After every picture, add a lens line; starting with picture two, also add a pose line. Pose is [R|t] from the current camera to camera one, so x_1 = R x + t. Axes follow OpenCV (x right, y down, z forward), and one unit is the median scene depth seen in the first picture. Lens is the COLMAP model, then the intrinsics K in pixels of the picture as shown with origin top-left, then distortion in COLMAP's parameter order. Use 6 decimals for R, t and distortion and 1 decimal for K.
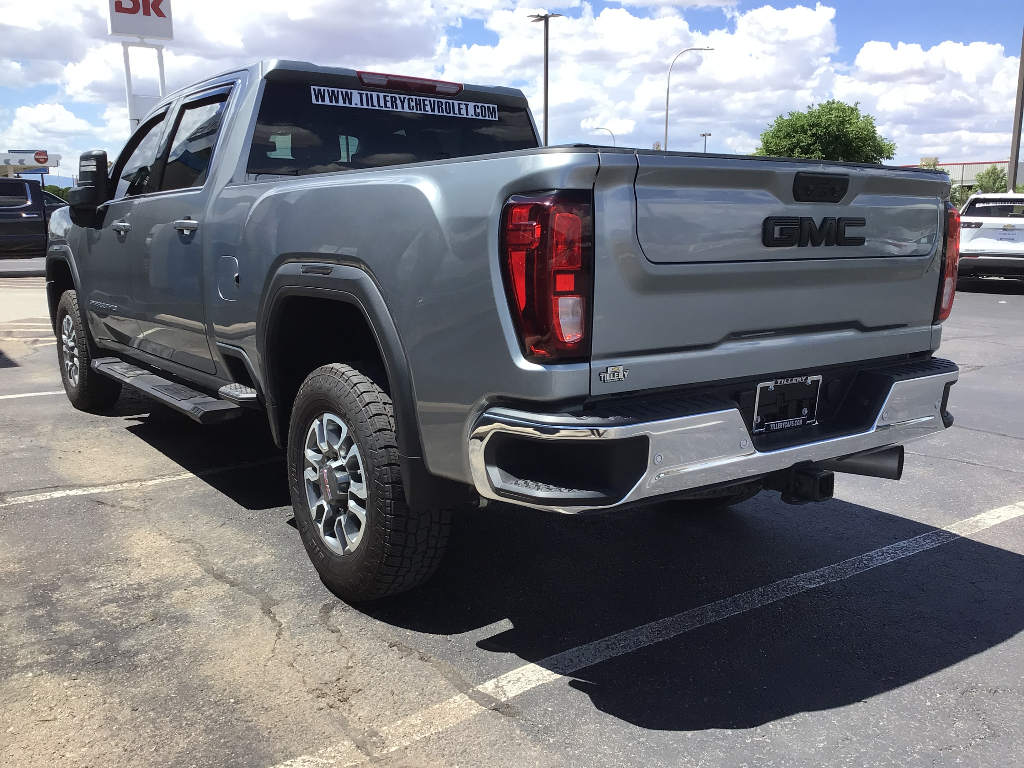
lens RADIAL K [[917.0, 0, 512.4], [0, 917.0, 391.4], [0, 0, 1]] dist [0.047639, -0.042822]
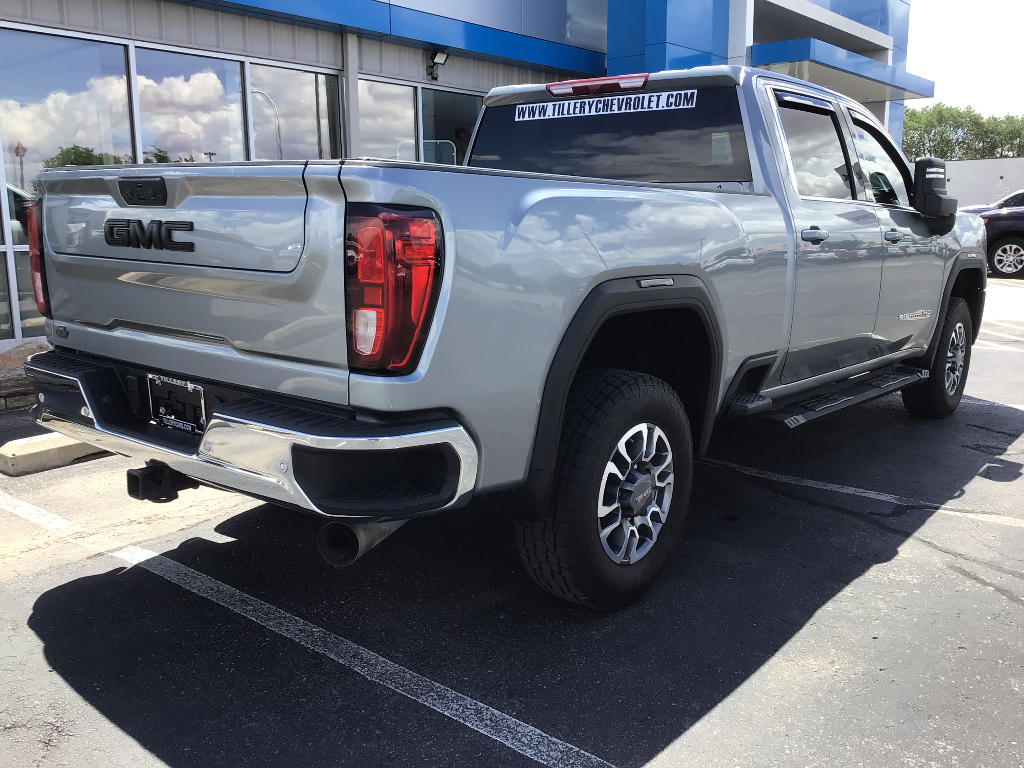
lens RADIAL K [[917.0, 0, 518.7], [0, 917.0, 385.0], [0, 0, 1]] dist [0.047639, -0.042822]
pose [[0.244519, 0.171819, -0.954300, 0.885738], [-0.179430, 0.975196, 0.129606, -0.134629], [0.952898, 0.139538, 0.269284, 0.706266]]
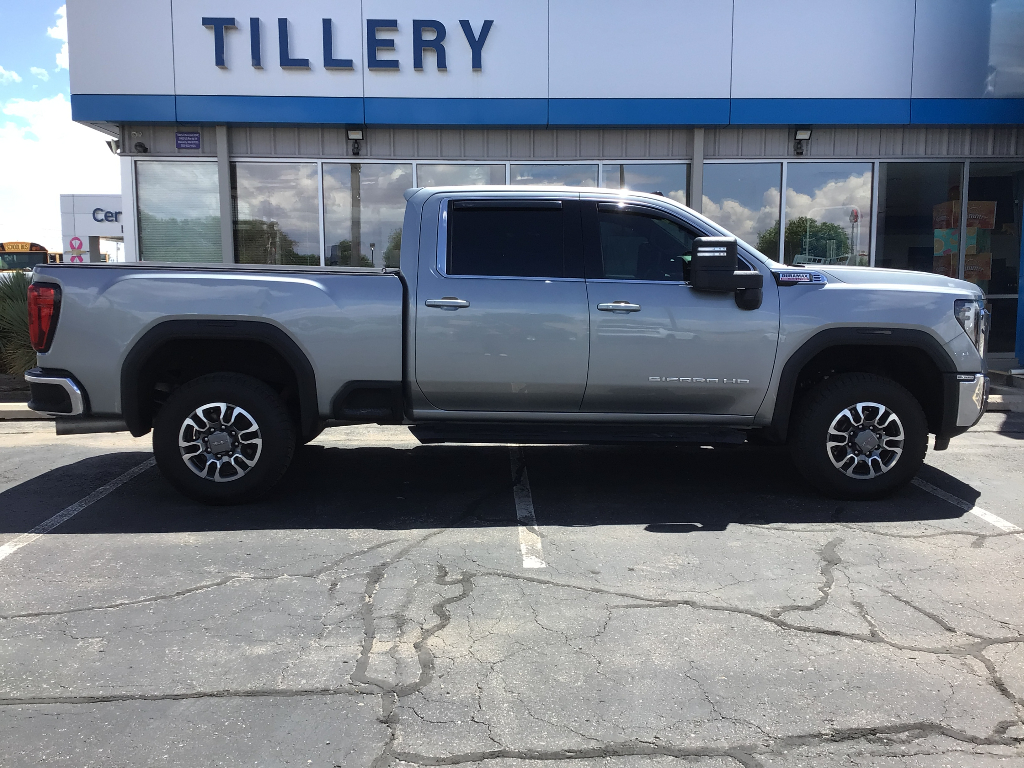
lens RADIAL K [[917.0, 0, 512.7], [0, 917.0, 378.3], [0, 0, 1]] dist [0.047639, -0.042822]
pose [[-0.548974, 0.091149, -0.830854, 0.951101], [-0.160864, 0.963931, 0.212036, -0.228688], [0.820213, 0.250057, -0.514511, 1.158021]]
